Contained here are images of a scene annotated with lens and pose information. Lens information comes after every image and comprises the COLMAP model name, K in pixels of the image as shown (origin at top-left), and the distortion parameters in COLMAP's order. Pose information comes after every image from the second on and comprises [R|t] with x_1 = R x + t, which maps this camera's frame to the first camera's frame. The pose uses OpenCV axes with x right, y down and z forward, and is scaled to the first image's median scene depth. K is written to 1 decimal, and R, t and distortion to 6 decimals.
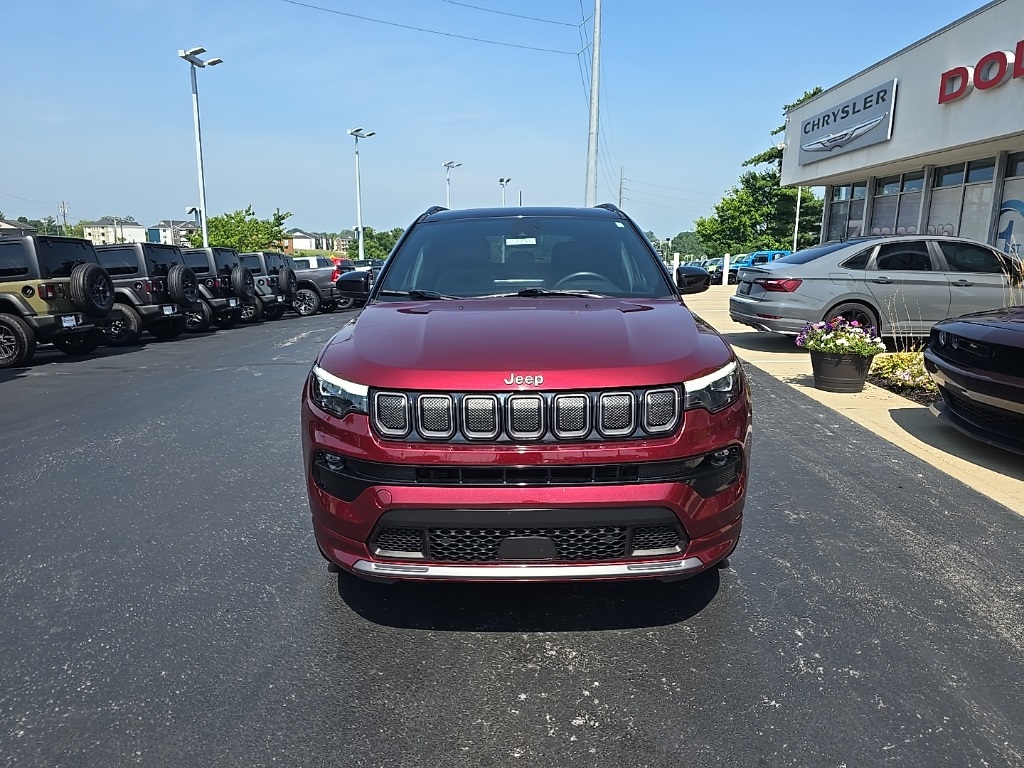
lens RADIAL K [[692.2, 0, 512.0], [0, 692.2, 384.0], [0, 0, 1]] dist [0.055509, -0.049924]
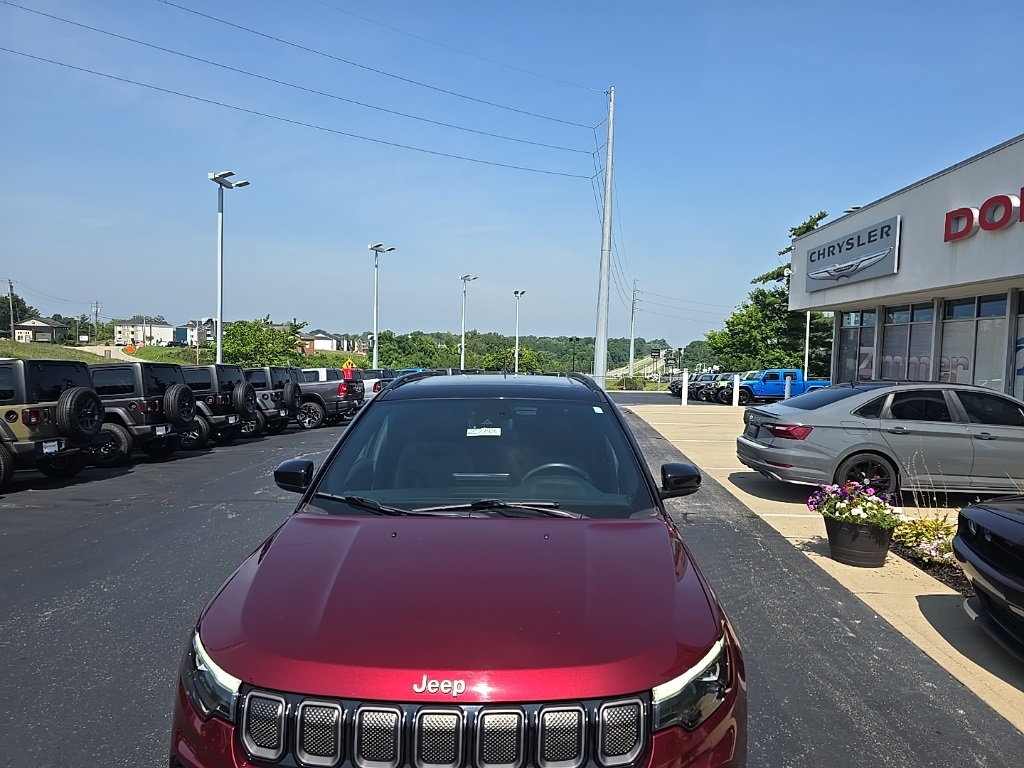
lens RADIAL K [[686.9, 0, 514.4], [0, 686.9, 381.5], [0, 0, 1]] dist [0.068668, -0.063336]
pose [[0.999576, 0.021252, -0.019882, 0.018441], [-0.023956, 0.988771, -0.147504, -0.038762], [0.016524, 0.147918, 0.988862, 0.034188]]
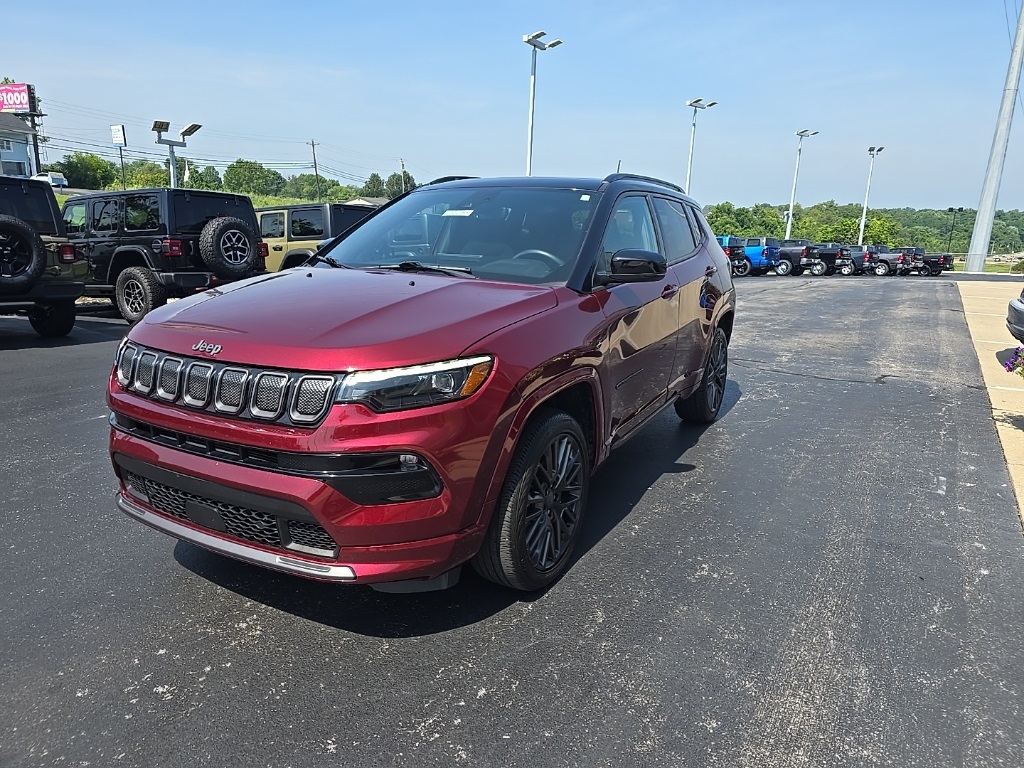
lens RADIAL K [[692.2, 0, 512.0], [0, 692.2, 384.0], [0, 0, 1]] dist [0.055509, -0.049924]
pose [[0.874132, 0.139103, -0.465343, 0.149091], [-0.123286, 0.990277, 0.064432, -0.012330], [0.469781, 0.001048, 0.882782, 0.054851]]
